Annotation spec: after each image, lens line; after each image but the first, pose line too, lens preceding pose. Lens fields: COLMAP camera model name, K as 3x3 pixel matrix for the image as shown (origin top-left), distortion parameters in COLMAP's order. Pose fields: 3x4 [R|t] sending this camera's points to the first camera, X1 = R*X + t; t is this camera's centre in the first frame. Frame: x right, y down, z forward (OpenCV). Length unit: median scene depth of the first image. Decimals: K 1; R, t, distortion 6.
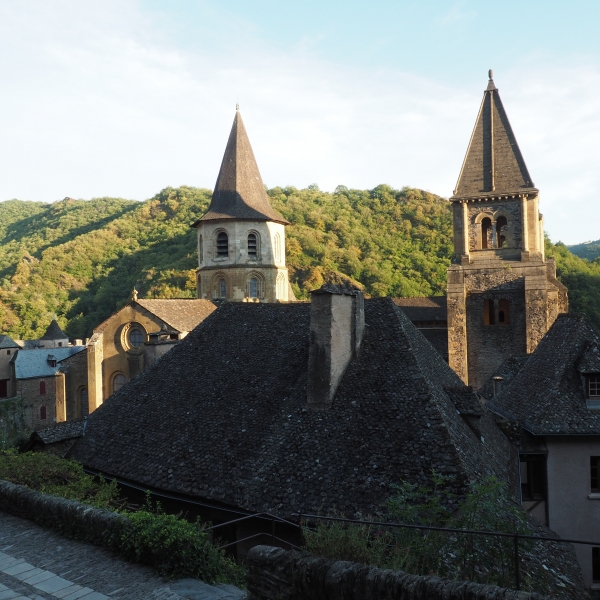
lens RADIAL K [[571.0, 0, 298.4], [0, 571.0, 300.0], [0, 0, 1]] dist [-0.001063, 0.000000]
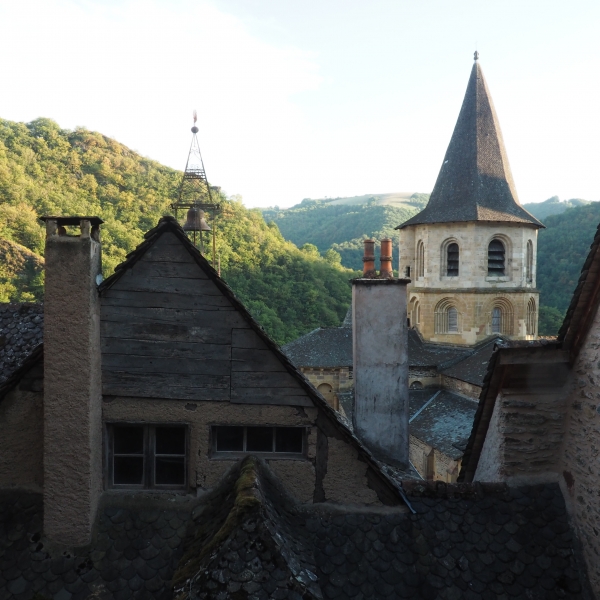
lens RADIAL K [[748.6, 0, 302.9], [0, 748.6, 301.7], [0, 0, 1]] dist [-0.007917, 0.000000]
pose [[0.815787, 0.022392, 0.577918, -0.139100], [-0.041175, 0.998963, 0.019416, -0.008405], [-0.576884, -0.039635, 0.815864, 0.063780]]
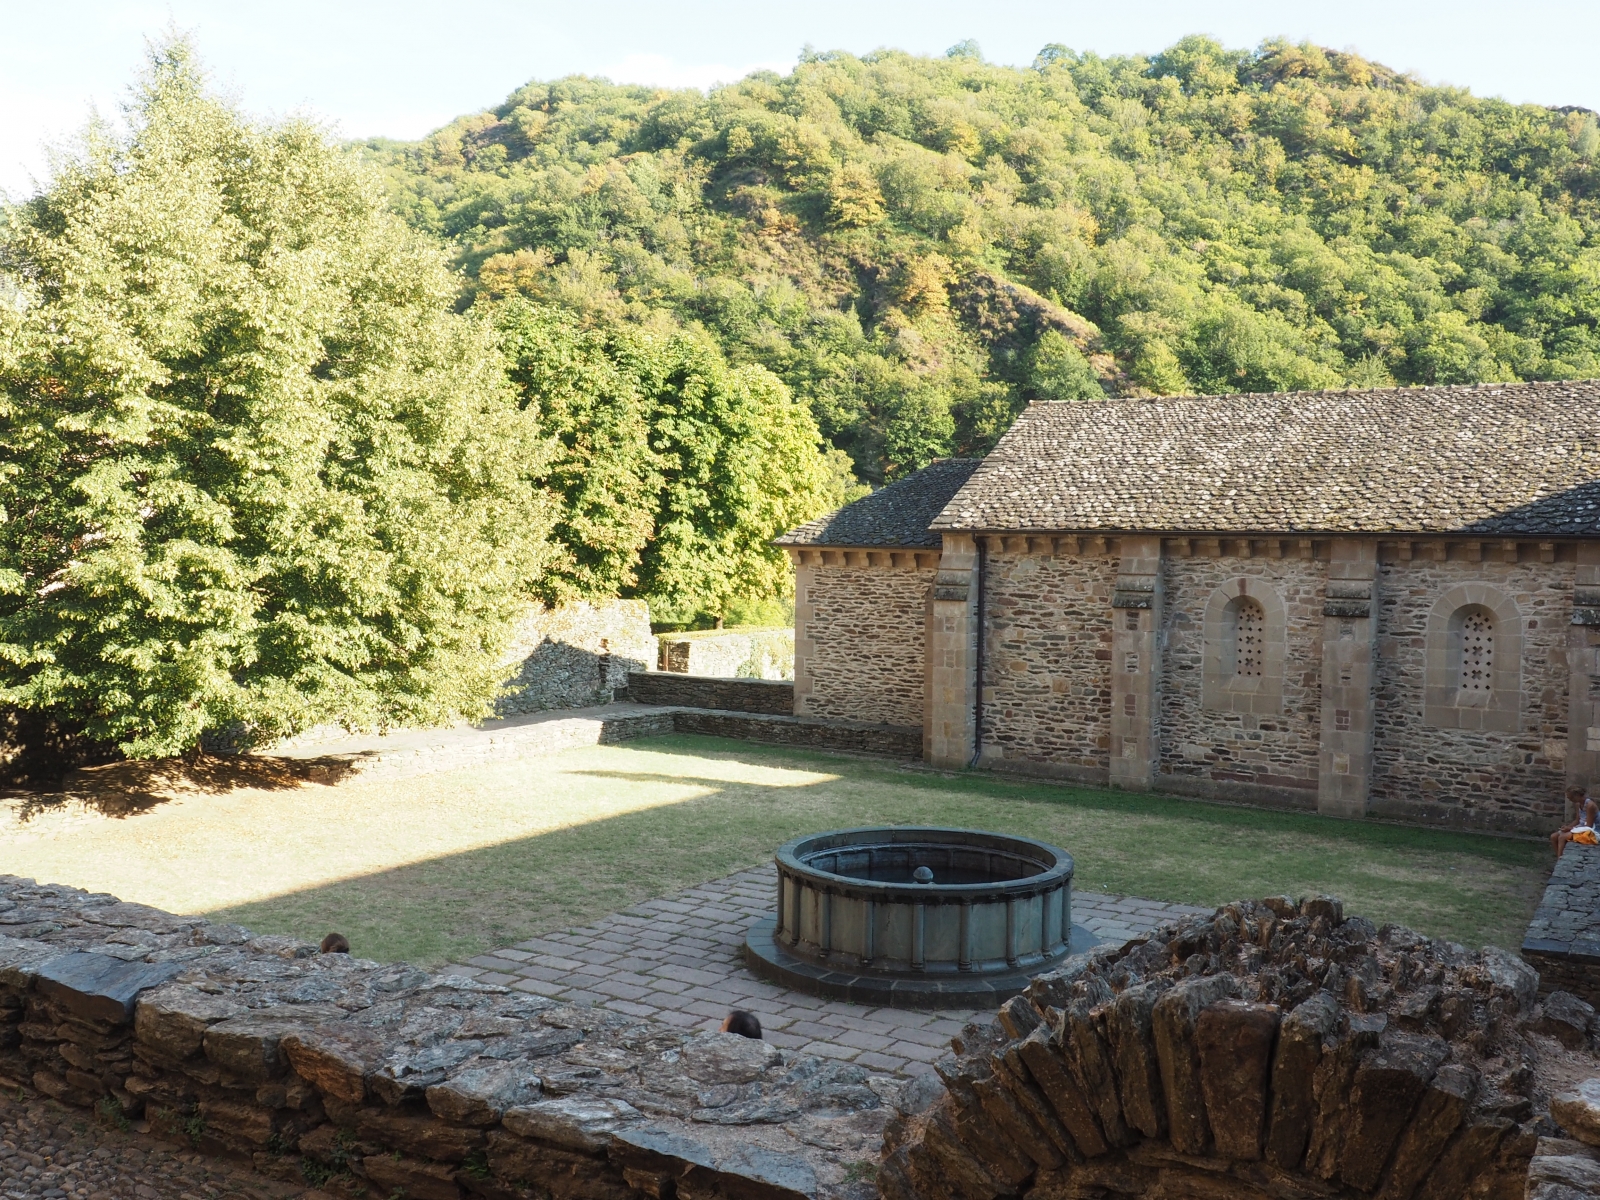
lens RADIAL K [[1533.6, 0, 807.0], [0, 1533.6, 595.7], [0, 0, 1]] dist [-0.005631, 0.000000]
pose [[0.993312, 0.048681, -0.104694, 0.051047], [-0.042999, 0.997512, 0.055857, 0.058852], [0.107152, -0.050982, 0.992935, 0.198953]]
